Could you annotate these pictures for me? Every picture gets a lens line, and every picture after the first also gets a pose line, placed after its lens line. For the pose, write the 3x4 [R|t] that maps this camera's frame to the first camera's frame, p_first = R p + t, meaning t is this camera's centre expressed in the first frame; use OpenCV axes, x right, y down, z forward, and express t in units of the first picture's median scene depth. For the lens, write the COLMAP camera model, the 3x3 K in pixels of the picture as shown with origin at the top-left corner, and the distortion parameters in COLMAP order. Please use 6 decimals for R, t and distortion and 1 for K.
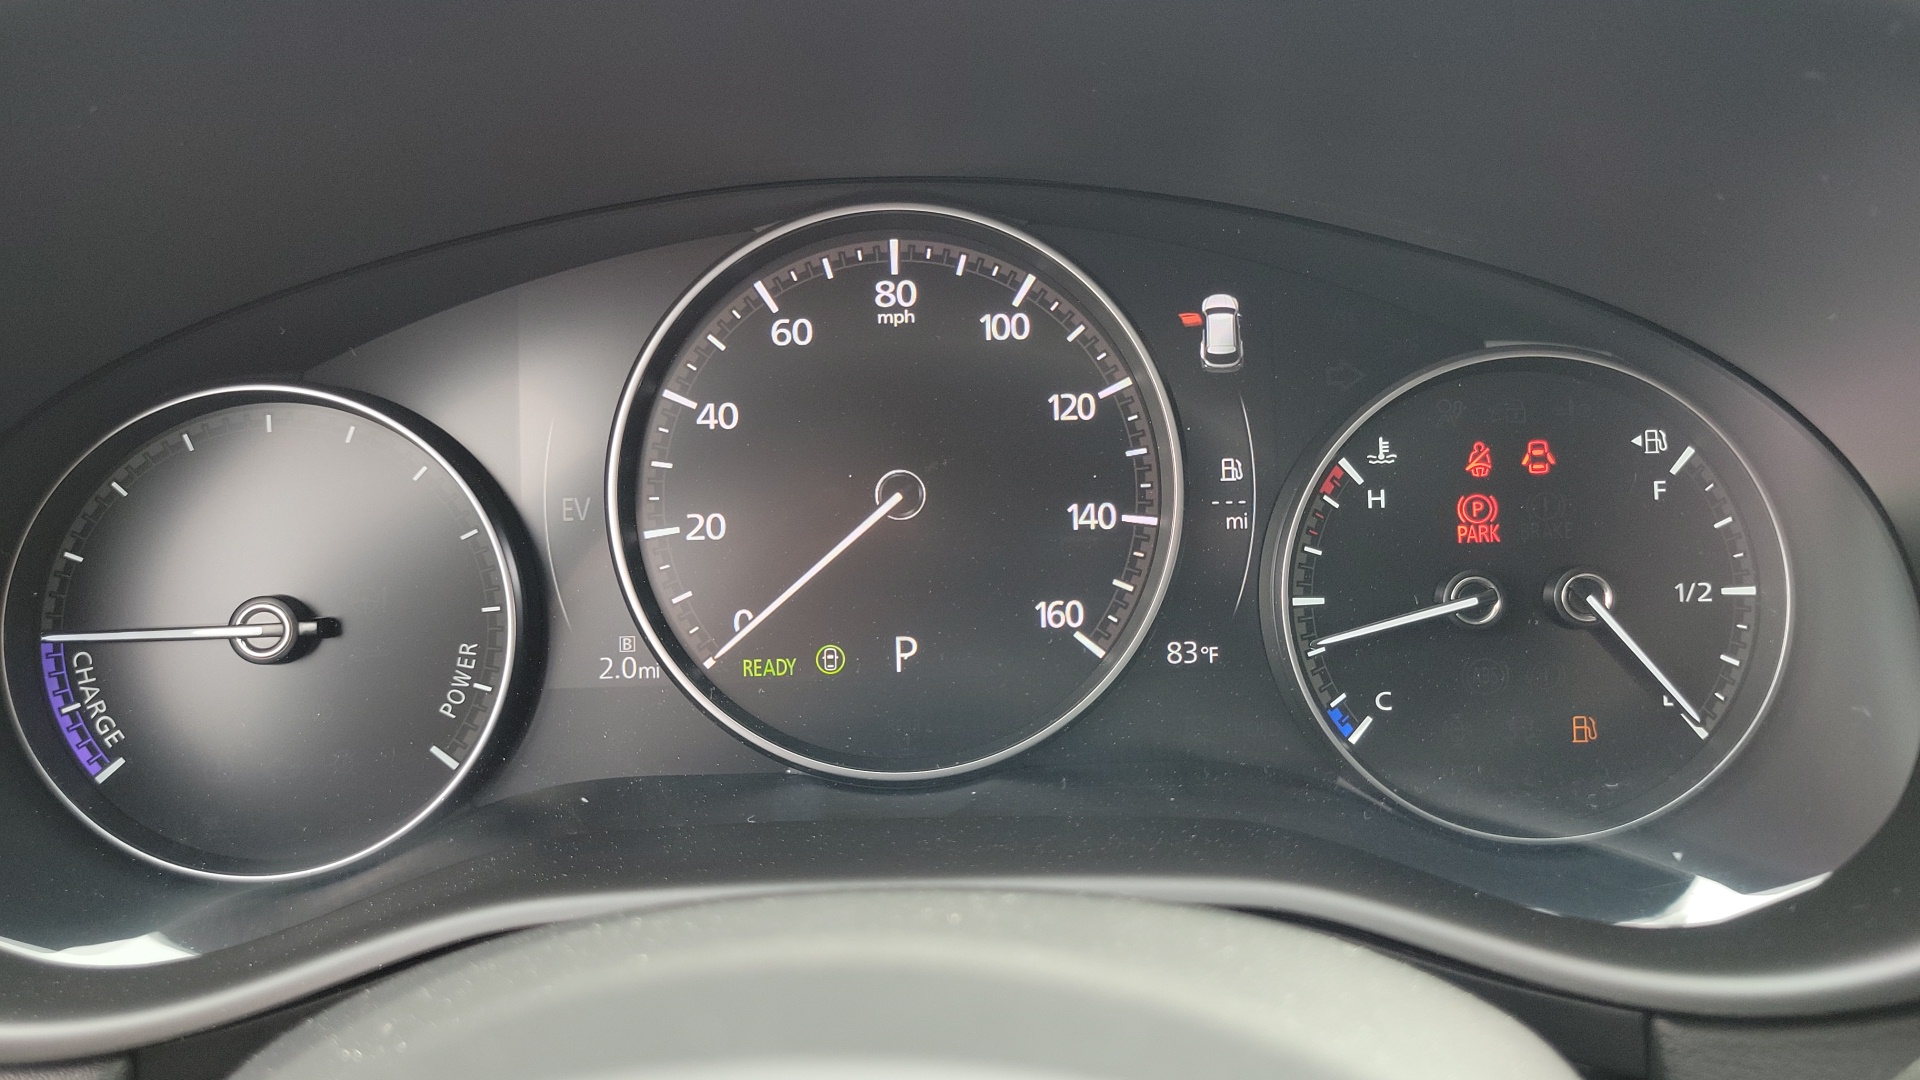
lens RADIAL K [[1484.0, 0, 954.7], [0, 1484.0, 541.2], [0, 0, 1]] dist [0.030011, -0.023763]
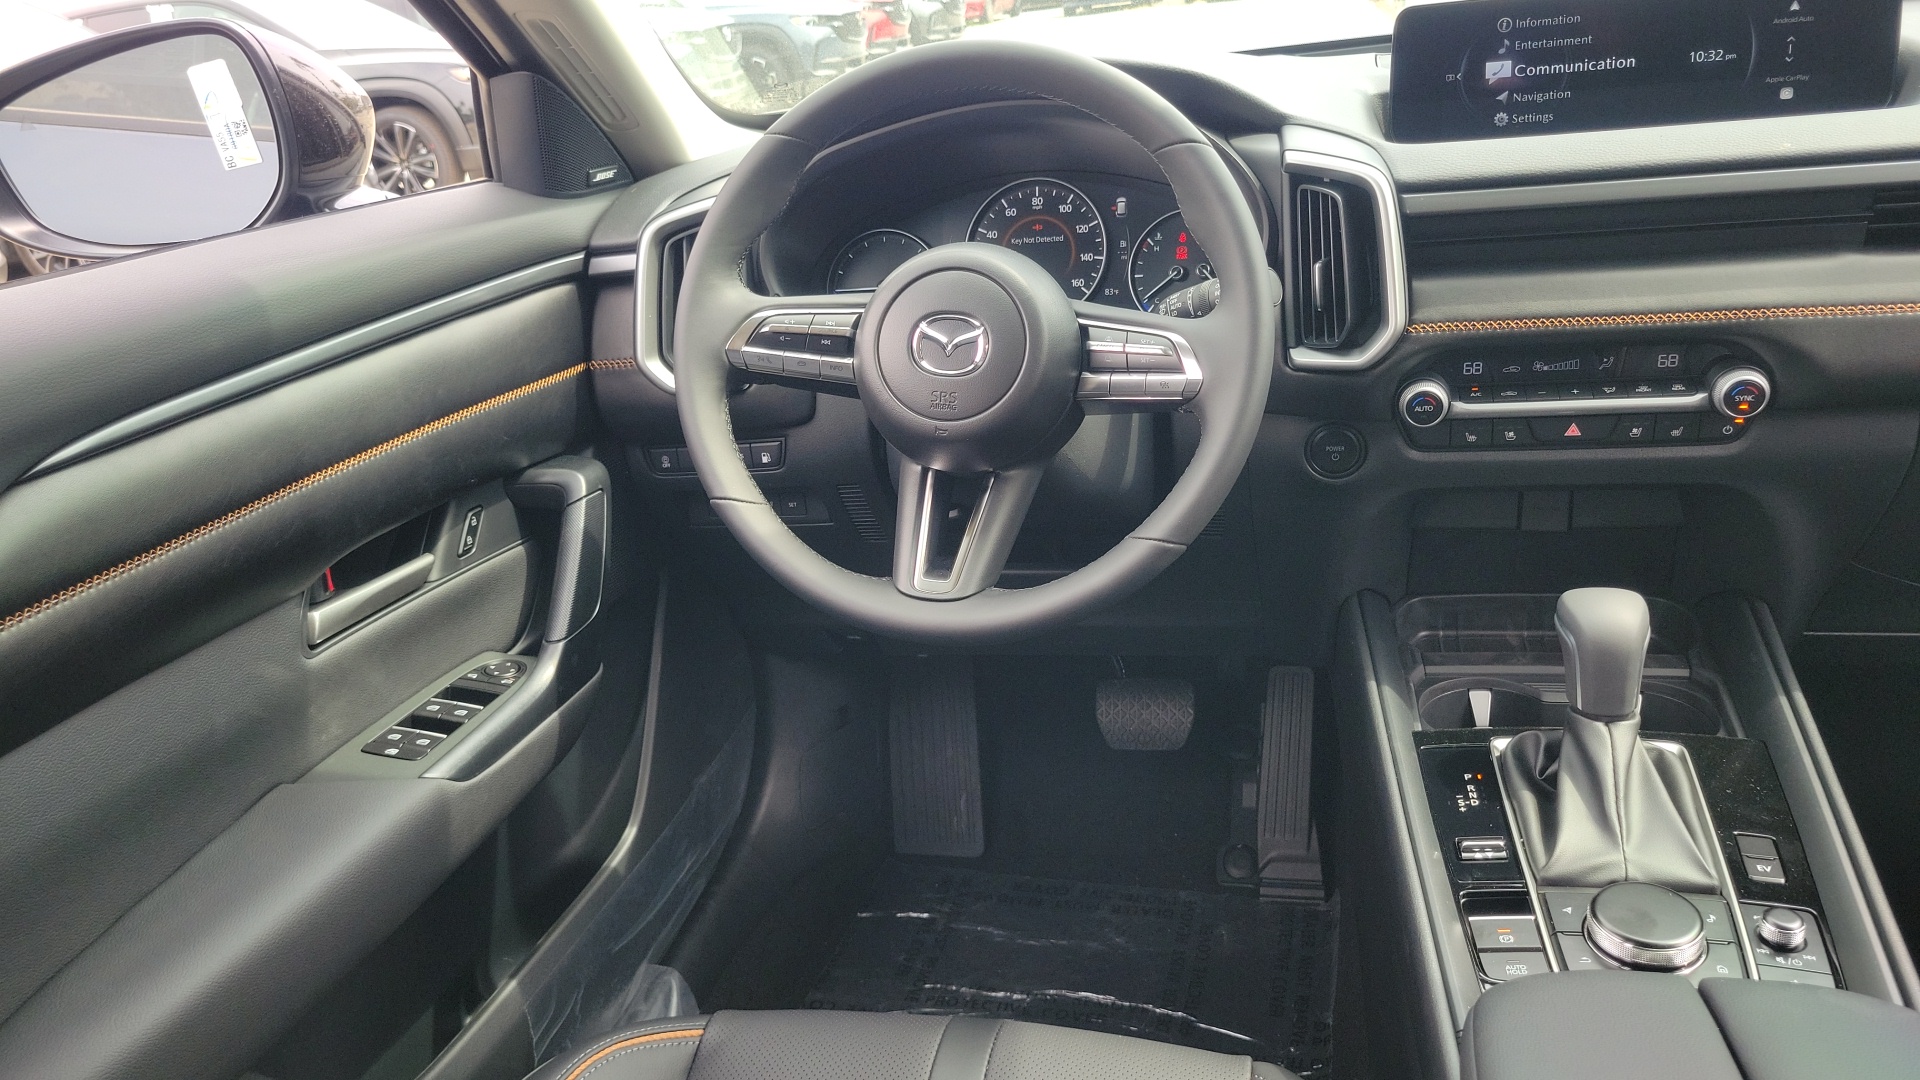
lens RADIAL K [[1484.0, 0, 935.8], [0, 1484.0, 543.6], [0, 0, 1]] dist [0.030011, -0.023763]
pose [[0.961508, 0.017709, -0.274206, 0.786939], [-0.009751, 0.999491, 0.030360, 0.612024], [0.274604, -0.026517, 0.961192, -2.826176]]
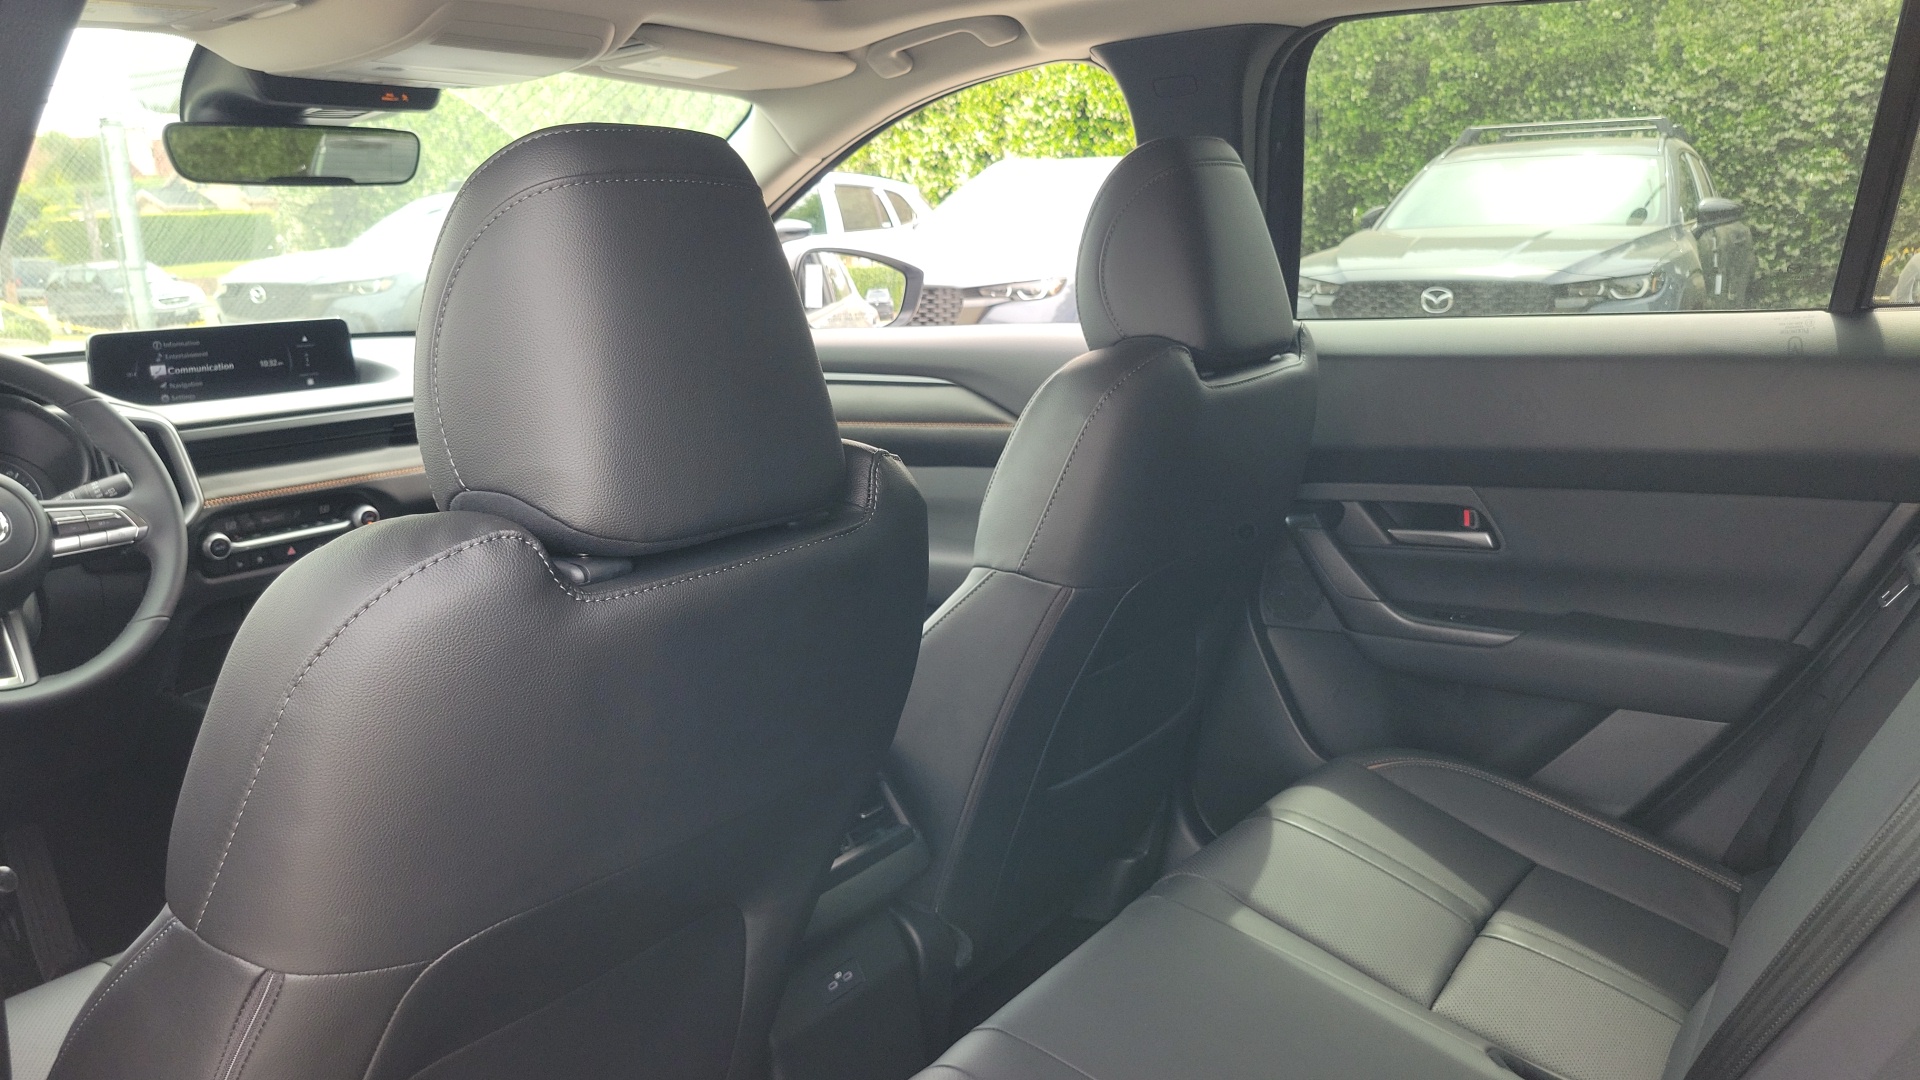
lens RADIAL K [[1484.0, 0, 999.2], [0, 1484.0, 546.6], [0, 0, 1]] dist [0.030011, -0.023763]
pose [[0.588987, -0.166079, 0.790893, -1.812979], [0.293095, 0.955922, -0.017538, 1.364289], [-0.753120, 0.242137, 0.611703, -5.102999]]
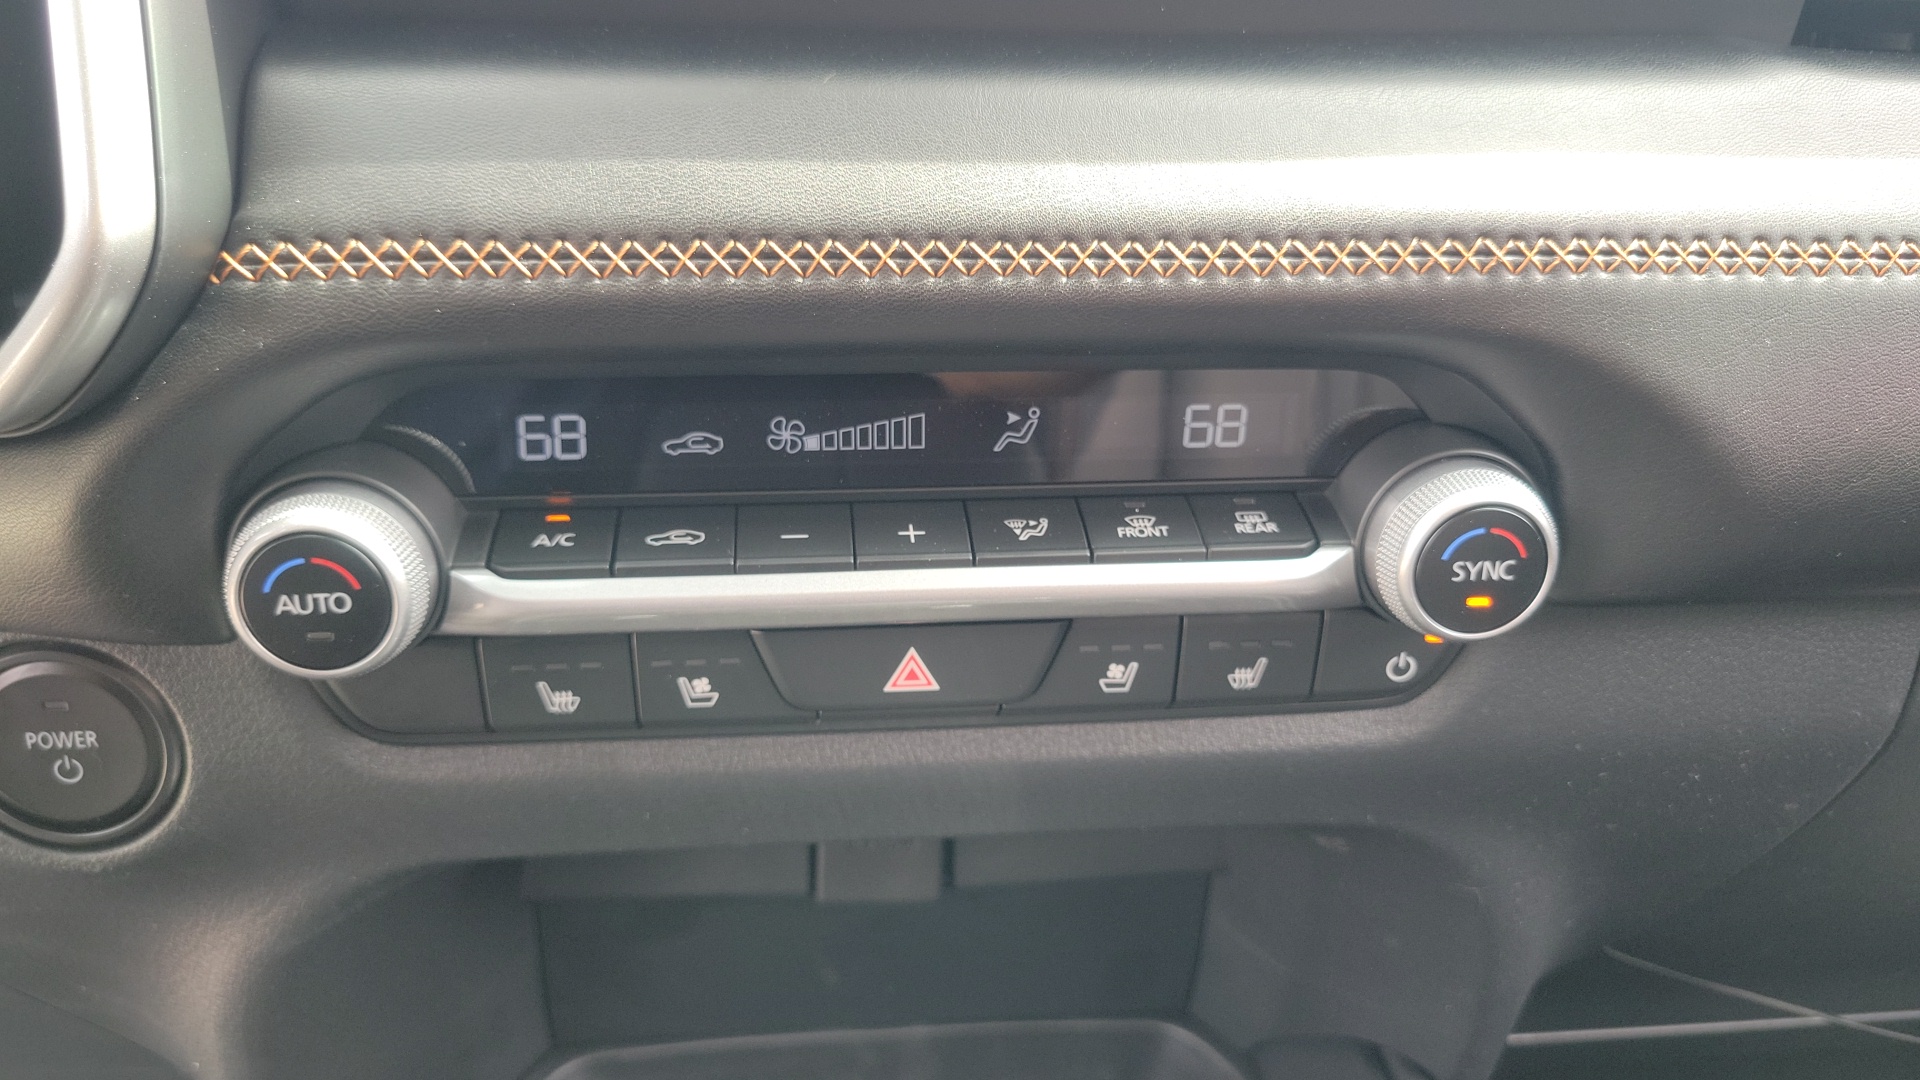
lens RADIAL K [[1484.0, 0, 973.3], [0, 1484.0, 535.9], [0, 0, 1]] dist [0.030011, -0.023763]
pose [[0.996235, 0.002215, 0.086666, 1.183333], [-0.000486, 0.999801, -0.019960, 0.388284], [-0.086693, 0.019843, 0.996037, -0.219136]]
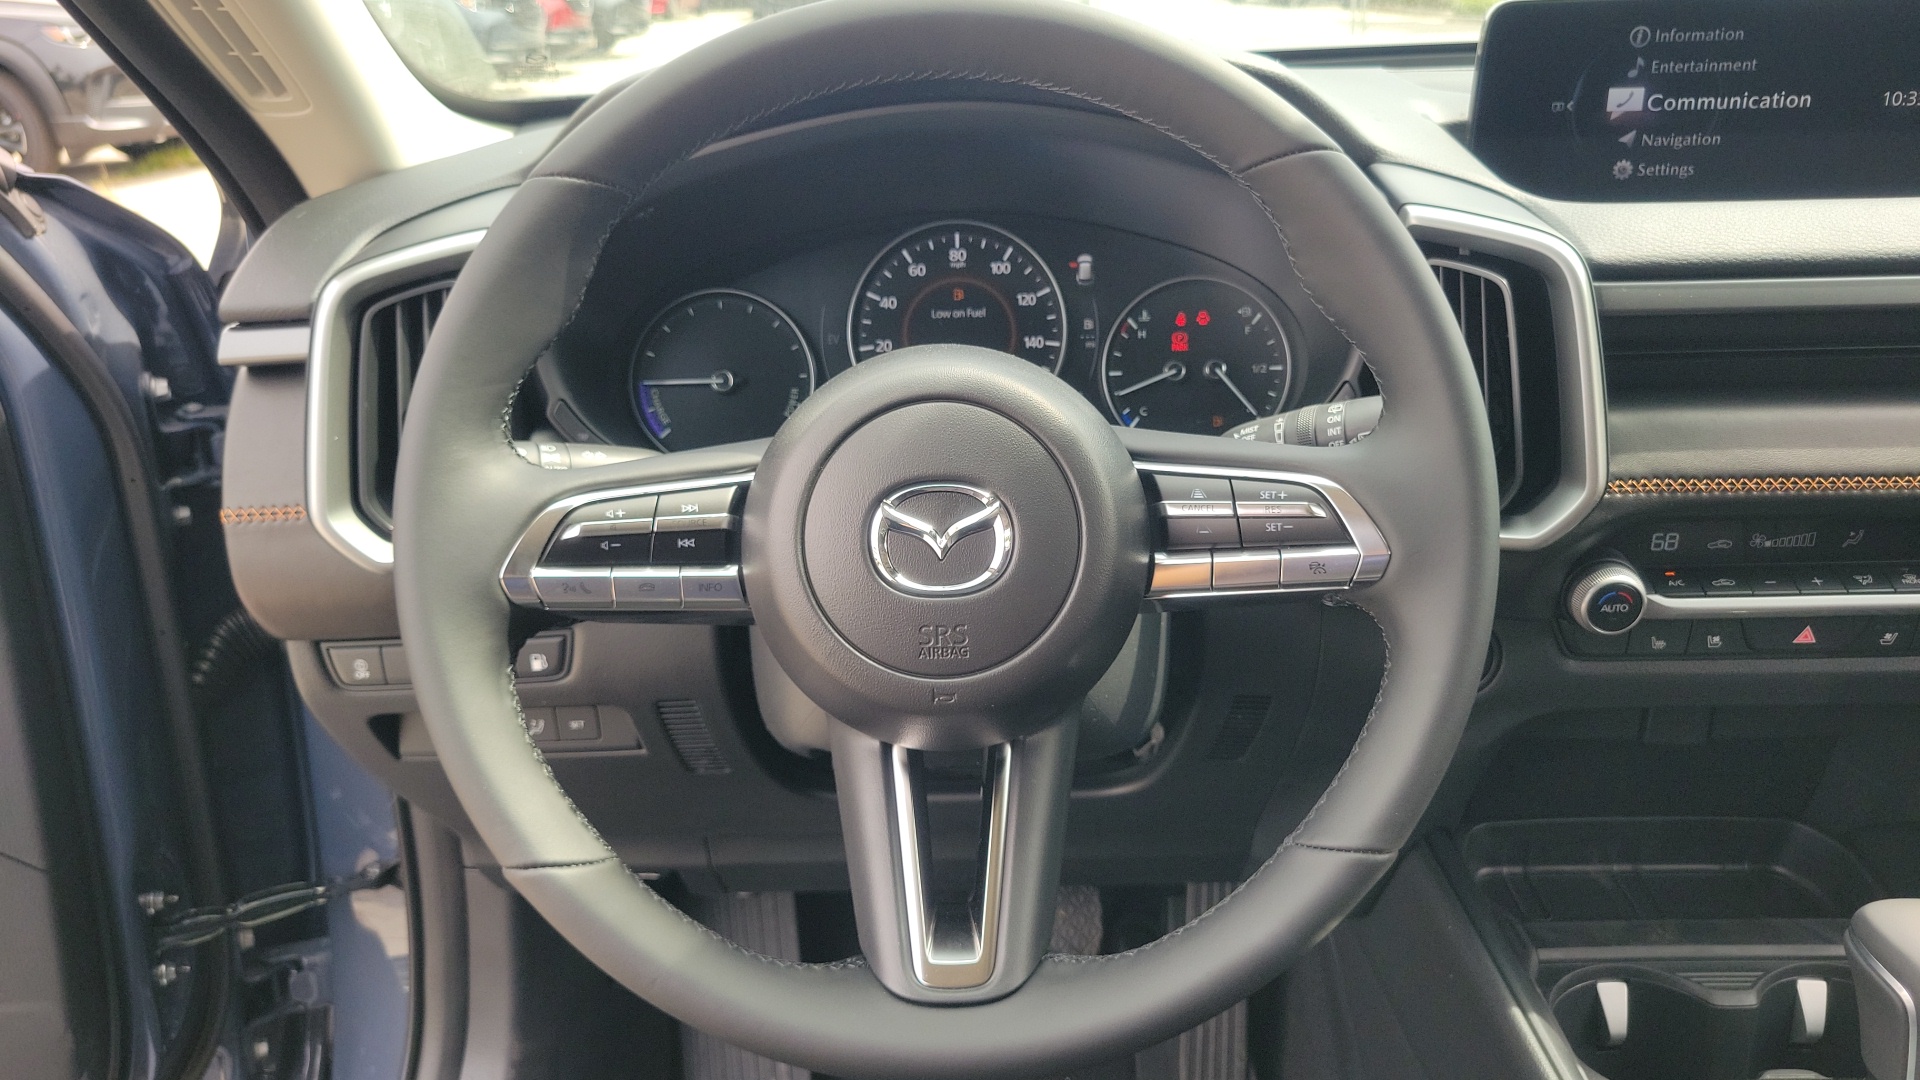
lens RADIAL K [[1484.0, 0, 970.7], [0, 1484.0, 531.7], [0, 0, 1]] dist [0.030011, -0.023763]
pose [[0.999226, 0.005978, -0.038870, 0.085835], [-0.005399, 0.999873, 0.014977, 0.273230], [0.038955, -0.014756, 0.999132, -1.573796]]
